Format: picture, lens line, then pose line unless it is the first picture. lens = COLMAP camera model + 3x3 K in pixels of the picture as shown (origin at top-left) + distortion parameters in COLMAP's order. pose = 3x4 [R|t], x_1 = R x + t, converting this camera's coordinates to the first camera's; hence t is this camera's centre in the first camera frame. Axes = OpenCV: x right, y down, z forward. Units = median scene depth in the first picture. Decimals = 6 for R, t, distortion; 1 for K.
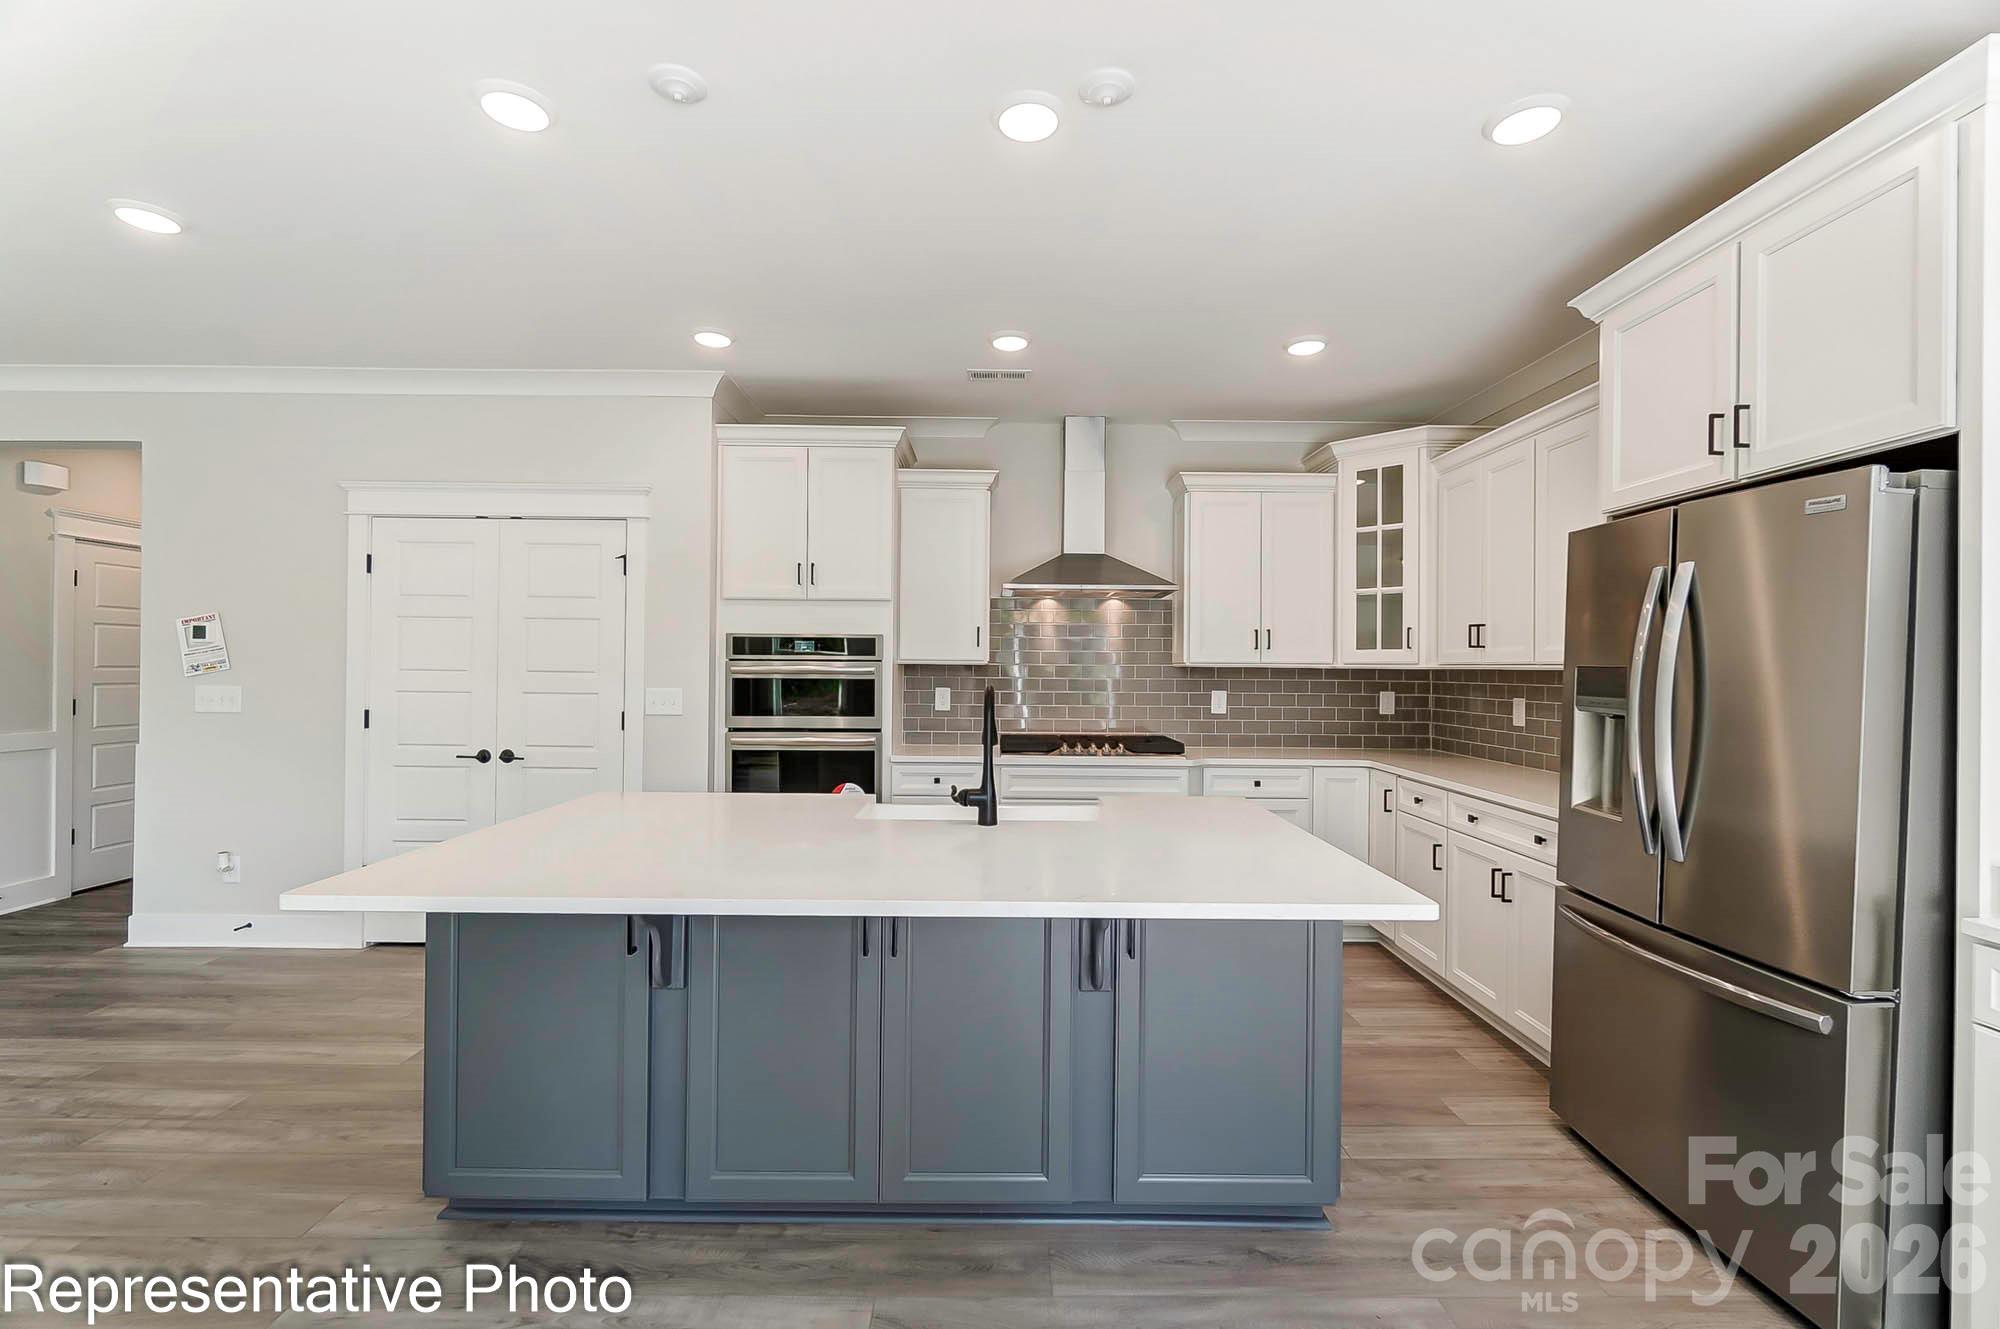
lens RADIAL K [[873.6, 0, 1000.0], [0, 873.6, 664.5], [0, 0, 1]] dist [-0.000886, -0.000294]
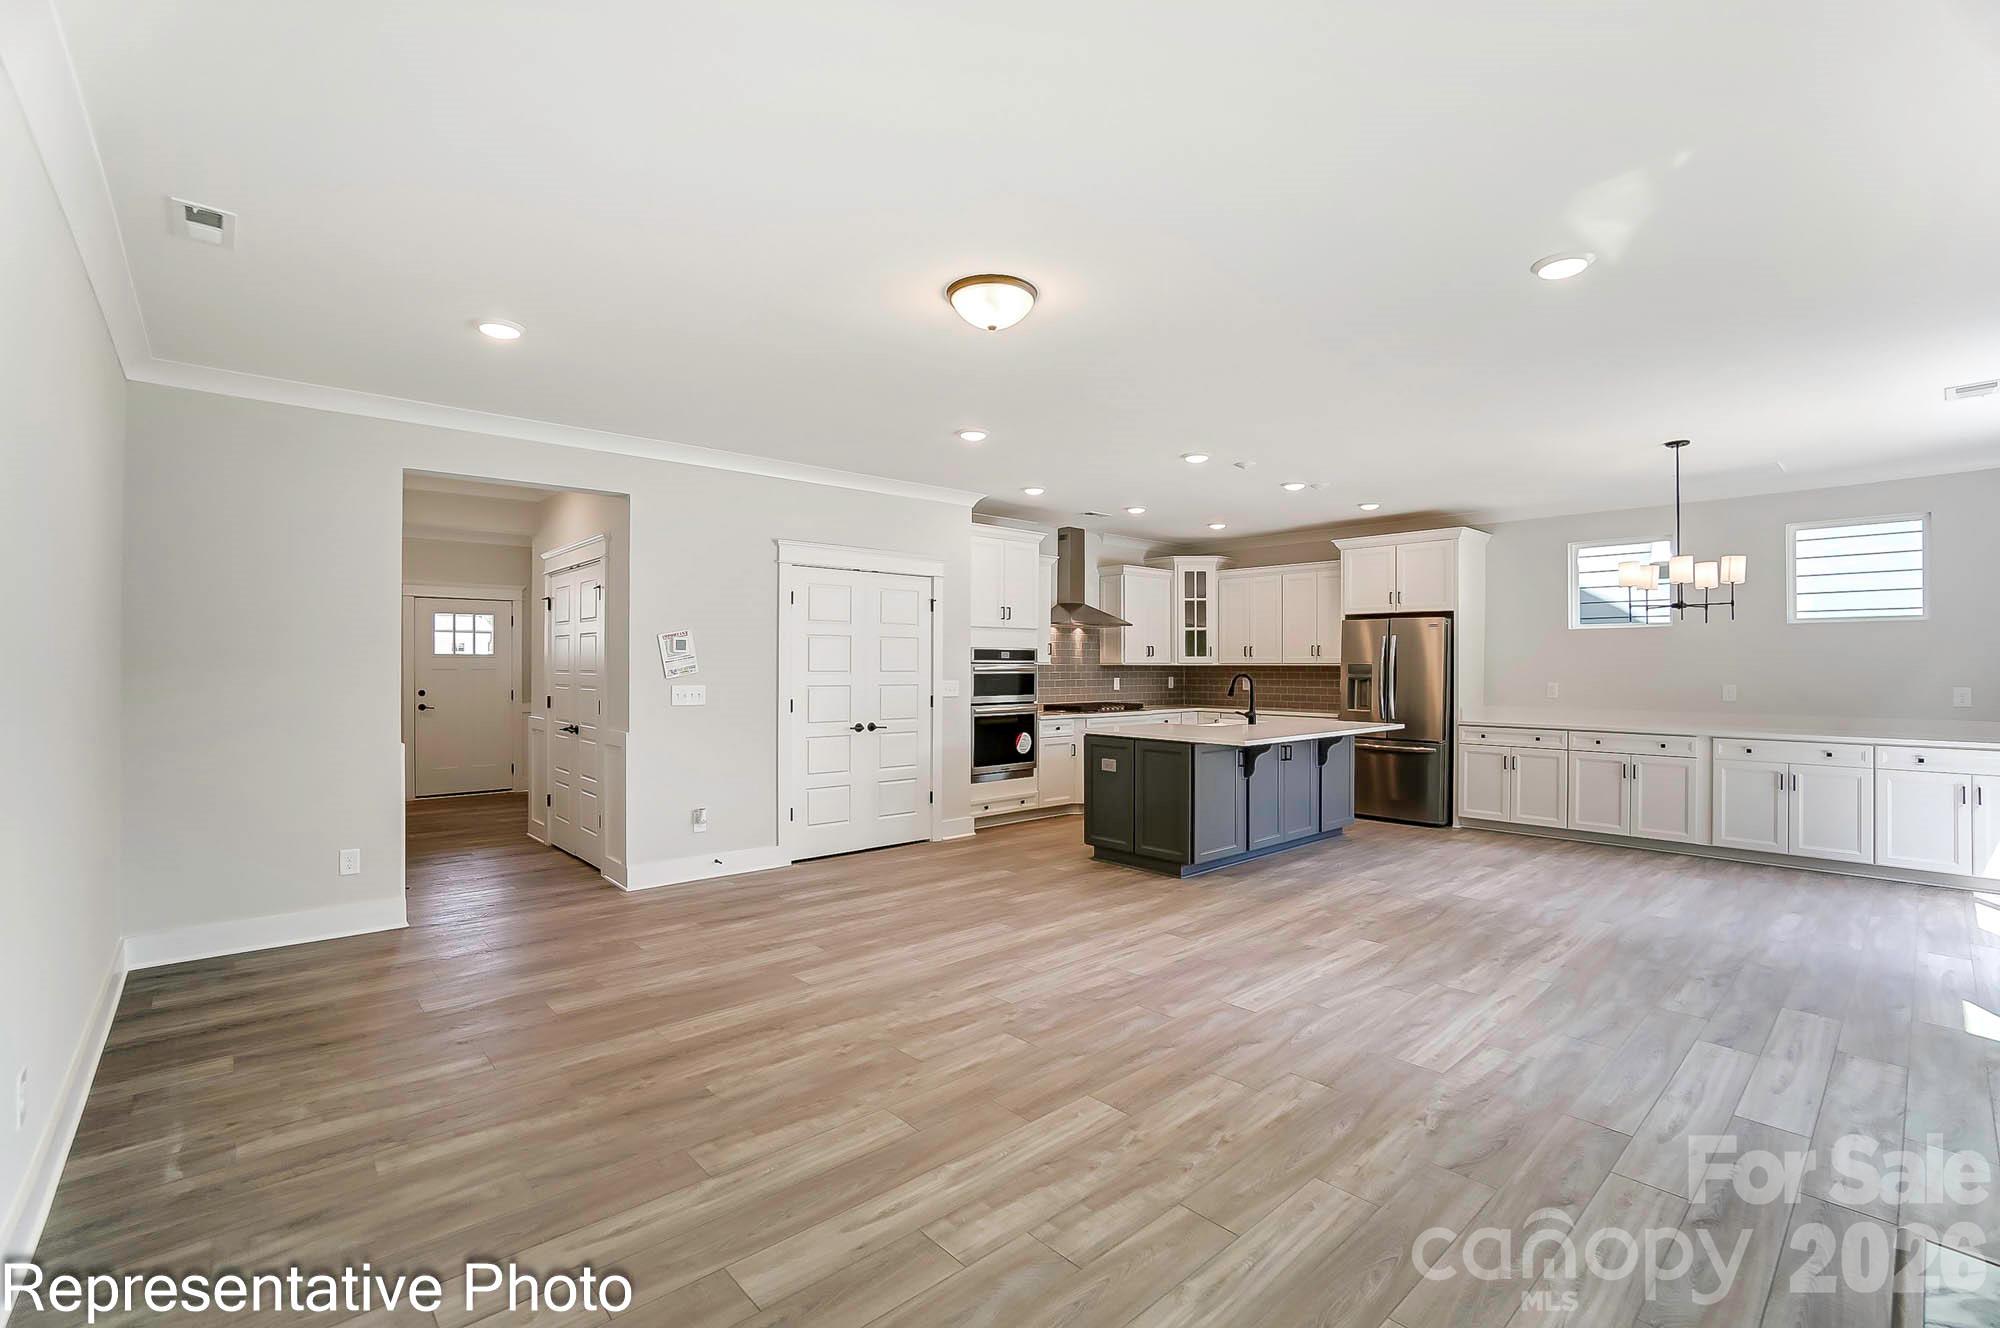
lens RADIAL K [[892.0, 0, 1000.0], [0, 892.0, 664.0], [0, 0, 1]] dist [-0.035945, -0.000093]
pose [[0.746110, -0.006361, 0.665792, -1.412044], [0.003134, 0.999977, 0.006041, -0.013973], [-0.665815, -0.002421, 0.746113, -0.311665]]
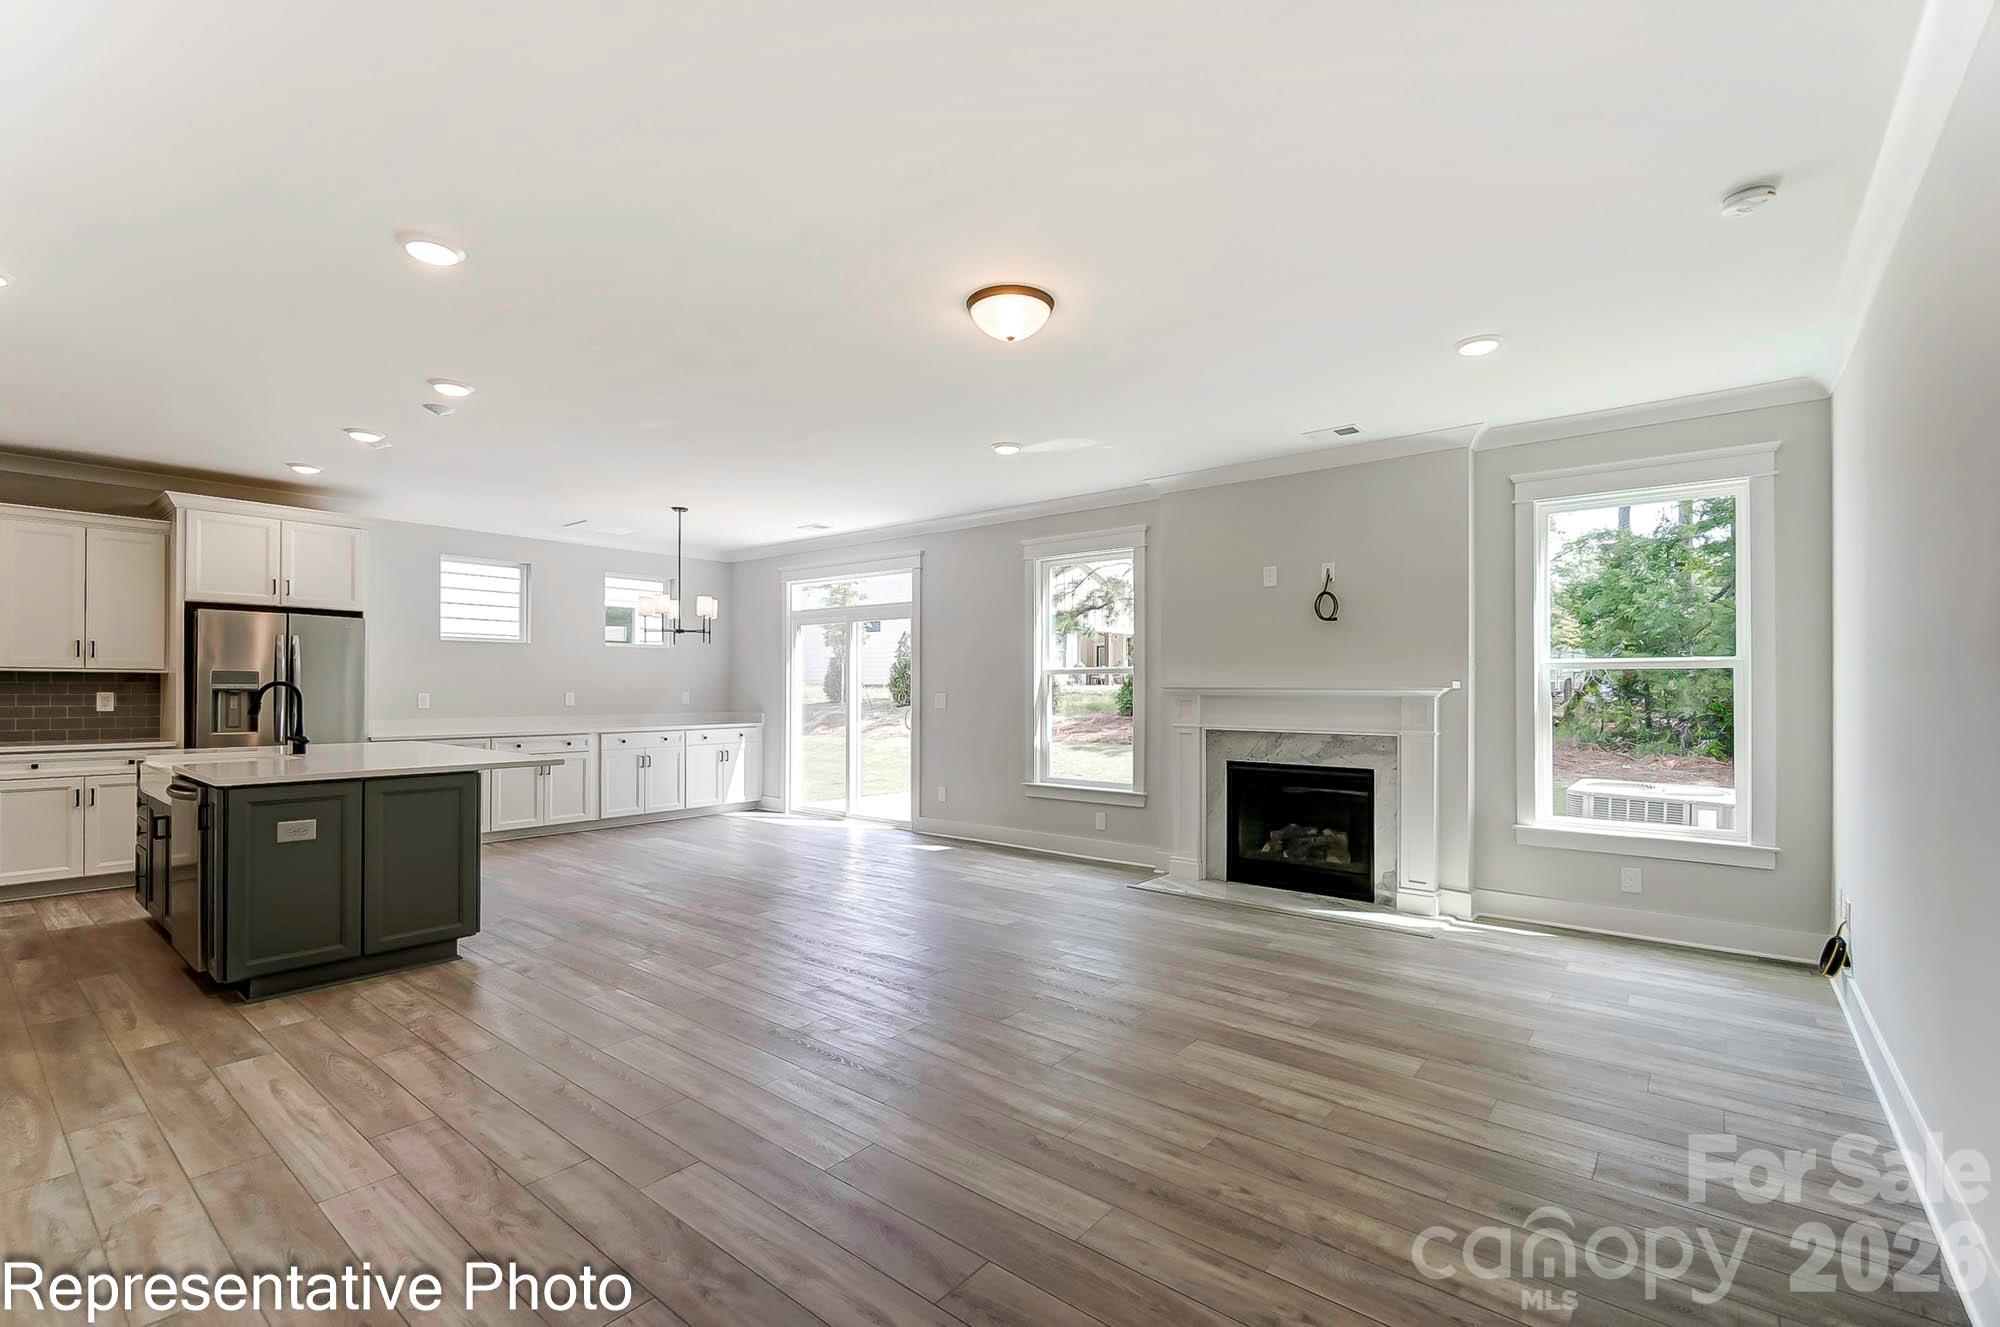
lens RADIAL K [[879.8, 0, 997.9], [0, 879.8, 700.4], [0, 0, 1]] dist [-0.001186, -0.000358]
pose [[-0.772261, -0.018837, 0.635026, -1.391311], [-0.009382, 0.999789, 0.018248, 0.009029], [-0.635236, 0.008134, -0.772275, 0.873166]]
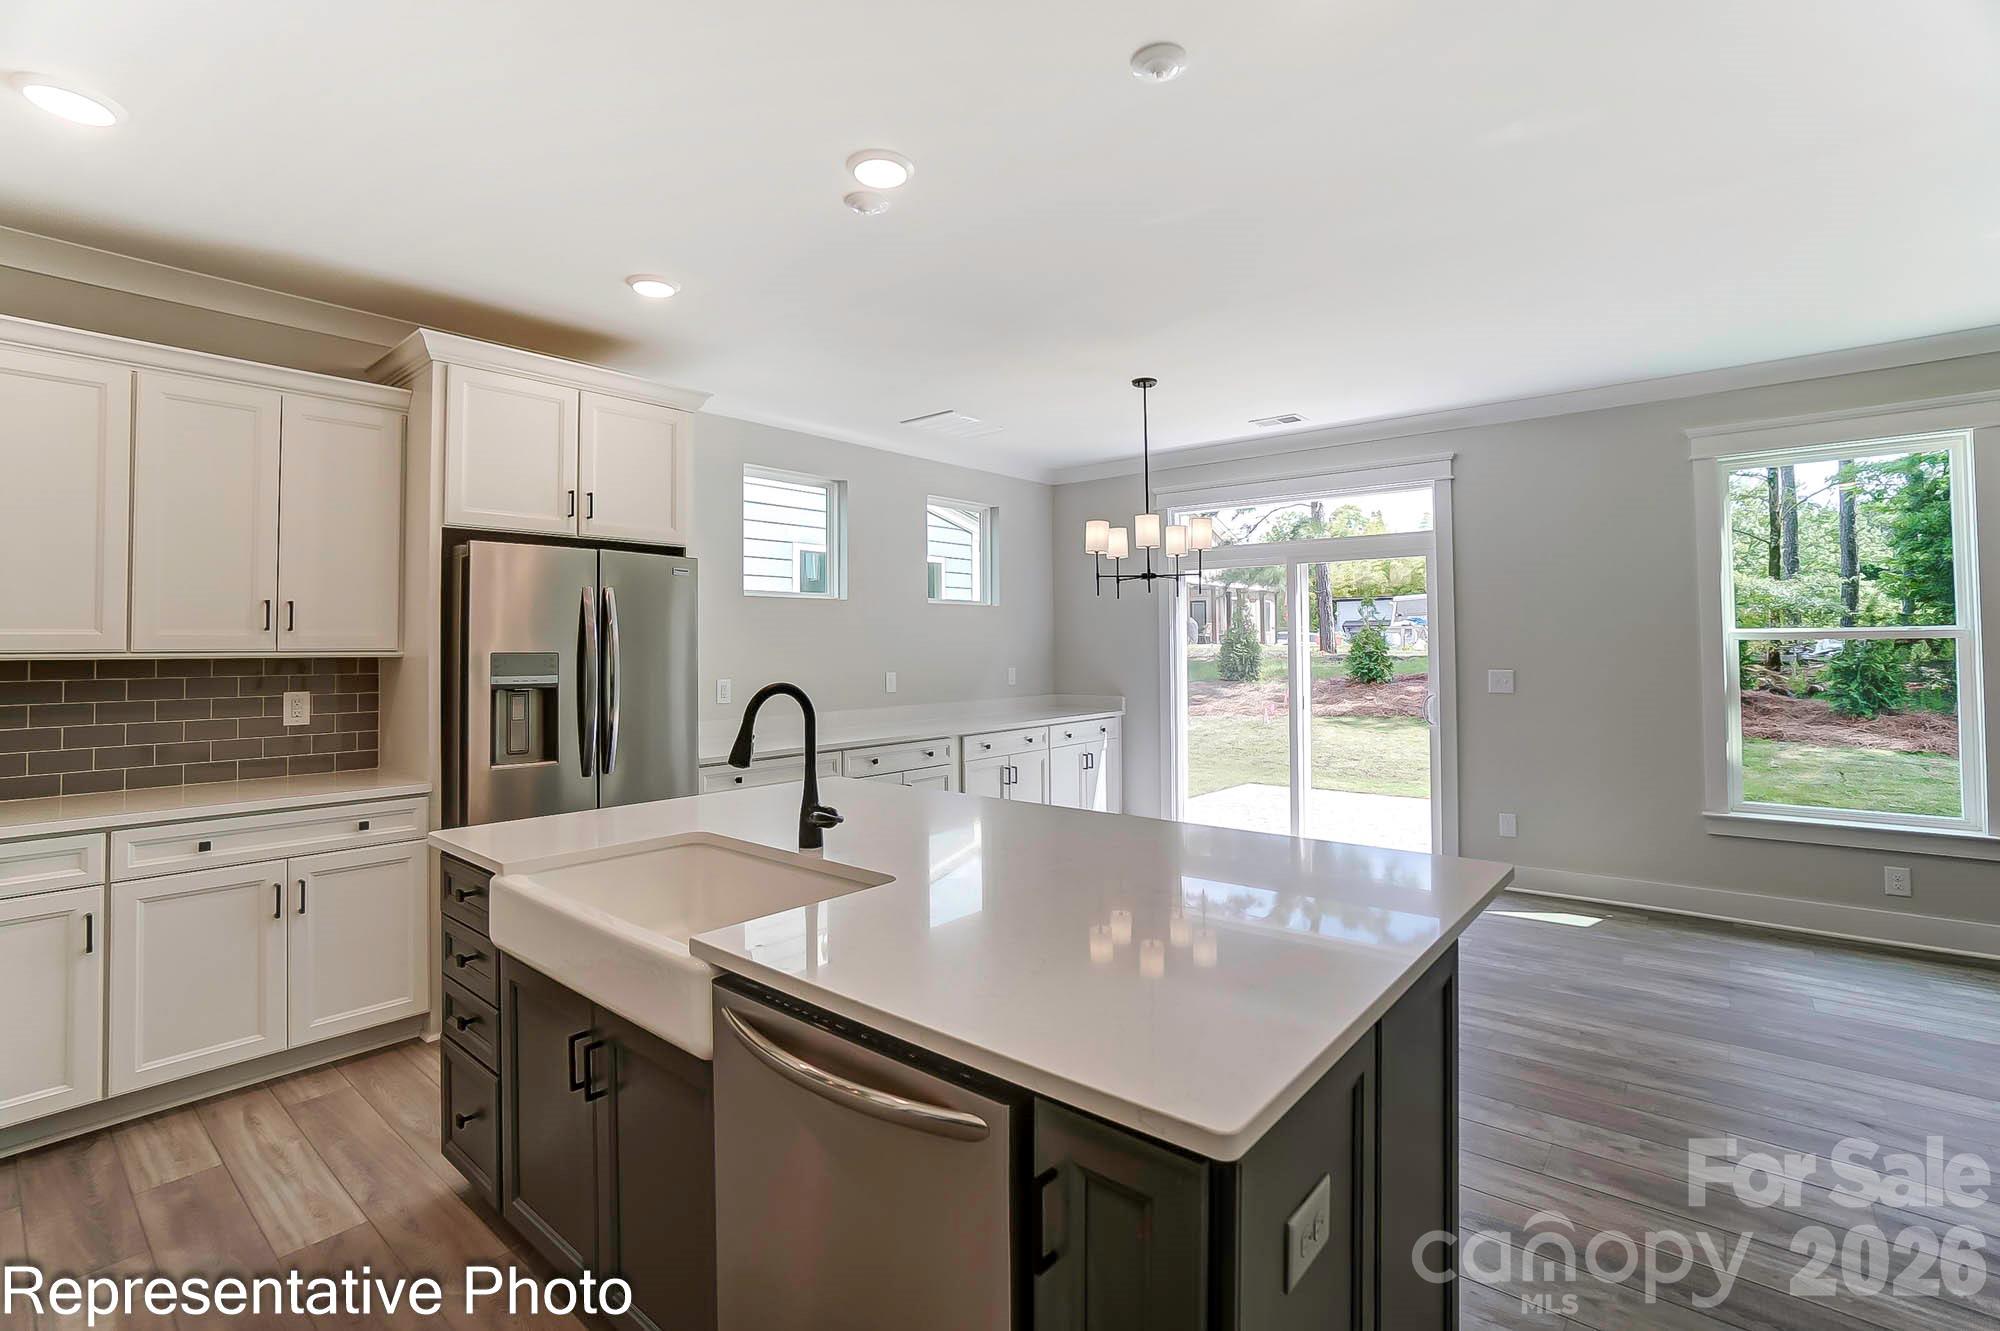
lens RADIAL K [[901.4, 0, 999.2], [0, 901.4, 631.2], [0, 0, 1]] dist [-0.035027, 0.000398]
pose [[-0.765022, 0.009128, 0.643939, -0.415180], [0.001080, 0.999916, -0.012892, -0.008143], [-0.644003, -0.009167, -0.764968, 0.895656]]
